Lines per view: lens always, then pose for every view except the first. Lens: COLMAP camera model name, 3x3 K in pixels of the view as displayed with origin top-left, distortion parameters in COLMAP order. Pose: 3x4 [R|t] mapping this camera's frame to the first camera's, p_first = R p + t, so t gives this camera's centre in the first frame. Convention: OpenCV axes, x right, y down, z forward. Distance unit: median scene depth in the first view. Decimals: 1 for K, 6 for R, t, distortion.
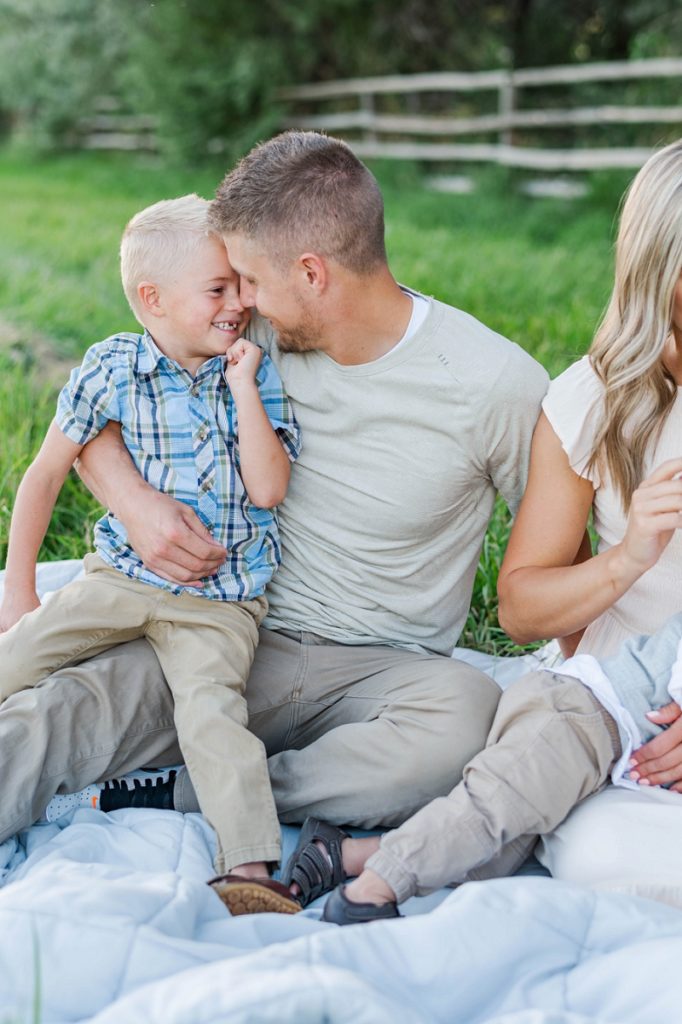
lens RADIAL K [[2269.3, 0, 340.0], [0, 2269.3, 515.0], [0, 0, 1]] dist [-0.045438, 0.000000]
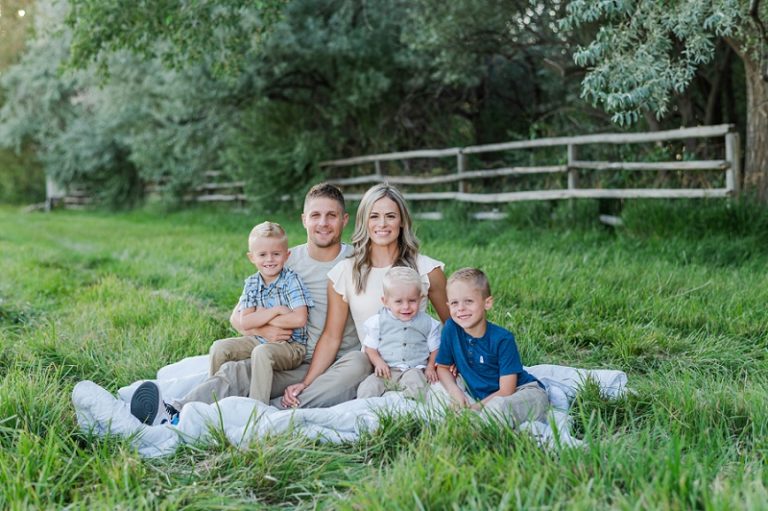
lens RADIAL K [[1701.9, 0, 382.4], [0, 1701.9, 254.2], [0, 0, 1]] dist [-0.045438, 0.000000]
pose [[0.999170, -0.040495, 0.004361, 0.006856], [0.040722, 0.991252, -0.125543, 0.028317], [0.000761, 0.125616, 0.992079, -0.176007]]
